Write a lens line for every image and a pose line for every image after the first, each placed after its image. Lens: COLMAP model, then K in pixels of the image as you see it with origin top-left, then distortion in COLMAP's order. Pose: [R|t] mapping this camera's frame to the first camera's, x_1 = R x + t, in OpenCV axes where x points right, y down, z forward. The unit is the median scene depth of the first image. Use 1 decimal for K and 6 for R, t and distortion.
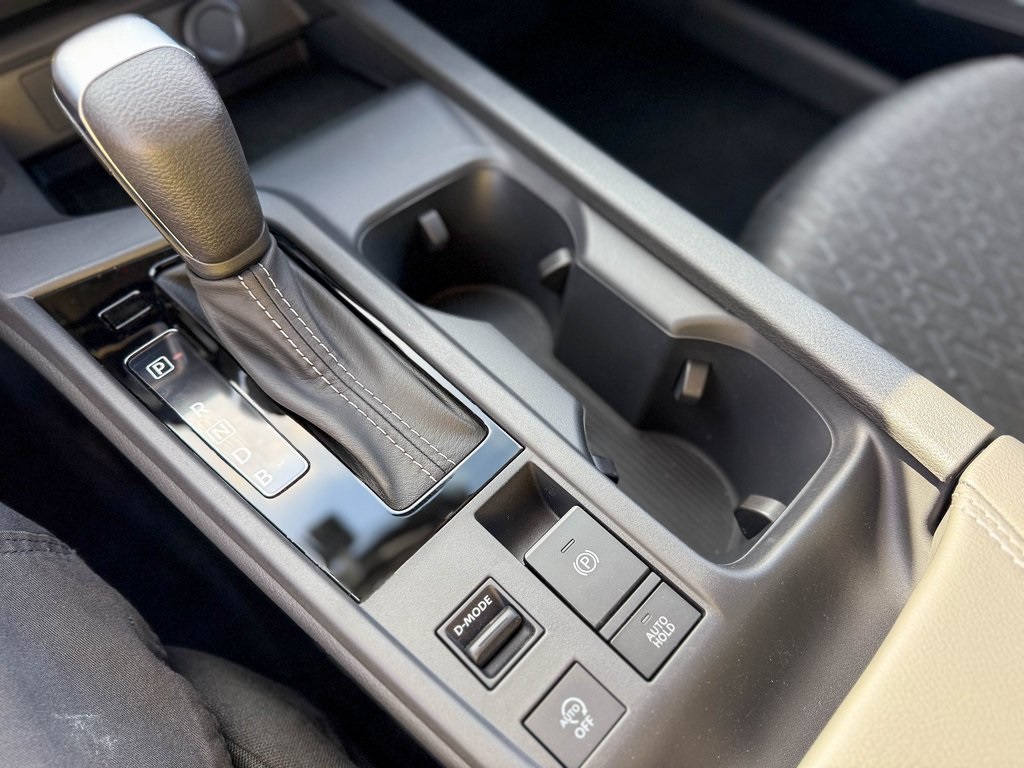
lens RADIAL K [[739.6, 0, 512.0], [0, 739.6, 384.0], [0, 0, 1]] dist [-0.005115, -0.003614]
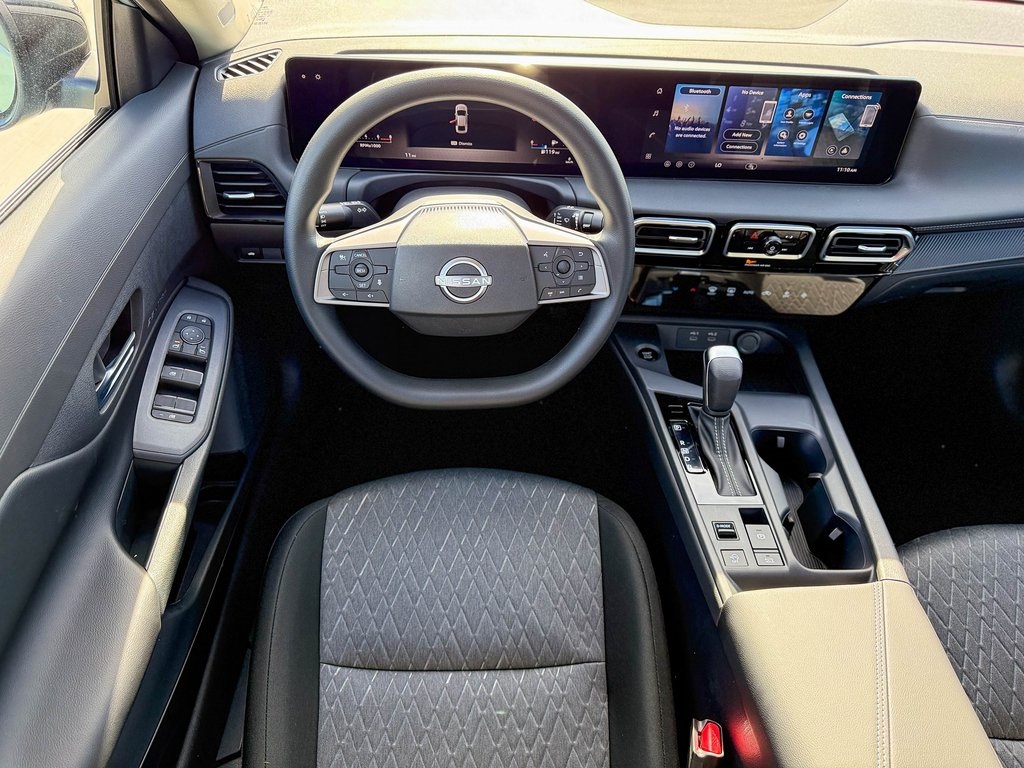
lens RADIAL K [[717.2, 0, 512.0], [0, 717.2, 384.0], [0, 0, 1]] dist [0.118093, -0.000652]
pose [[0.721612, 0.487086, -0.491958, 0.463307], [-0.603320, 0.790973, -0.101820, 0.573091], [0.339531, 0.370282, 0.864644, -2.028785]]
